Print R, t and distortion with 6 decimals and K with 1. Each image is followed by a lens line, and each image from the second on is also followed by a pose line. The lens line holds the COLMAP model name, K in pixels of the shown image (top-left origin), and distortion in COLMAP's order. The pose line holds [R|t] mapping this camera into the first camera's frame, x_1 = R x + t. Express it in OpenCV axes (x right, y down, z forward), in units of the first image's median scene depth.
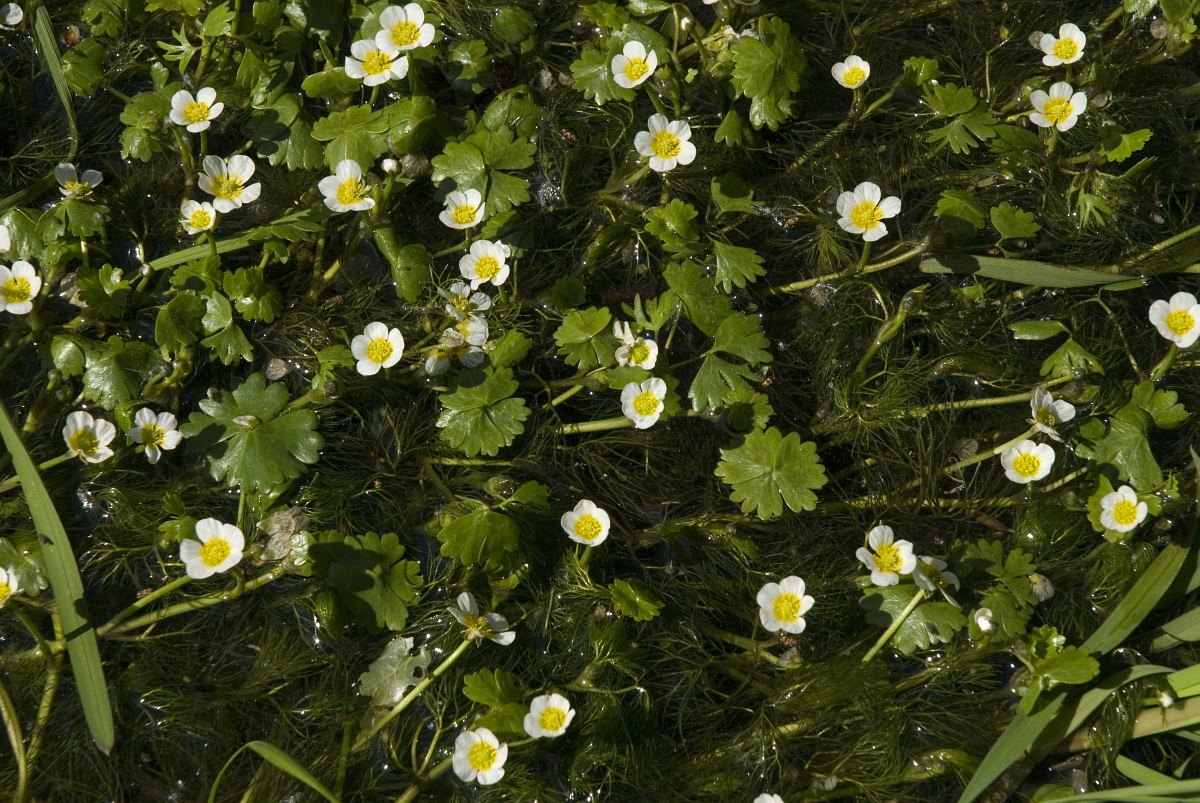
lens RADIAL K [[2867.7, 0, 600.0], [0, 2867.7, 401.5], [0, 0, 1]] dist [0.059257, 0.747070]
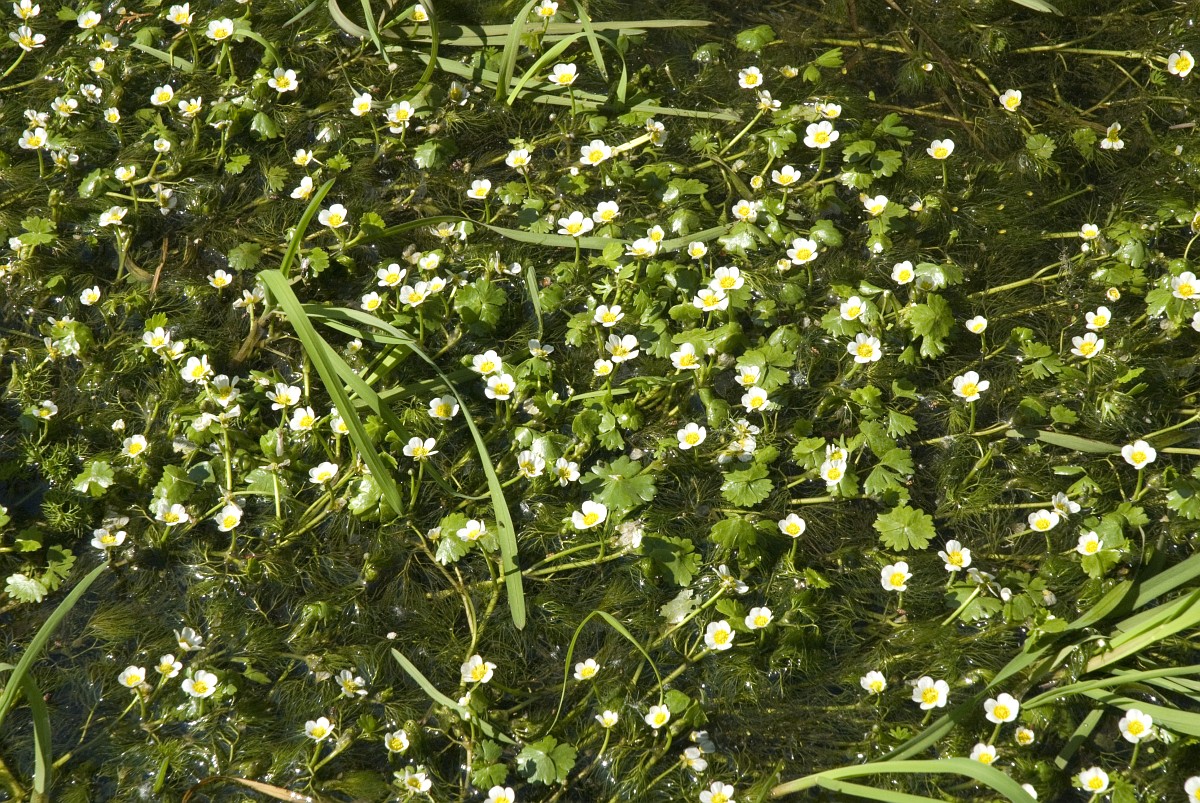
lens RADIAL K [[2867.7, 0, 600.0], [0, 2867.7, 401.5], [0, 0, 1]] dist [0.059257, 0.747070]
pose [[0.984133, 0.080383, -0.158182, 0.145478], [-0.114395, 0.968920, -0.219336, 0.351627], [0.135635, 0.233951, 0.962741, -0.733890]]
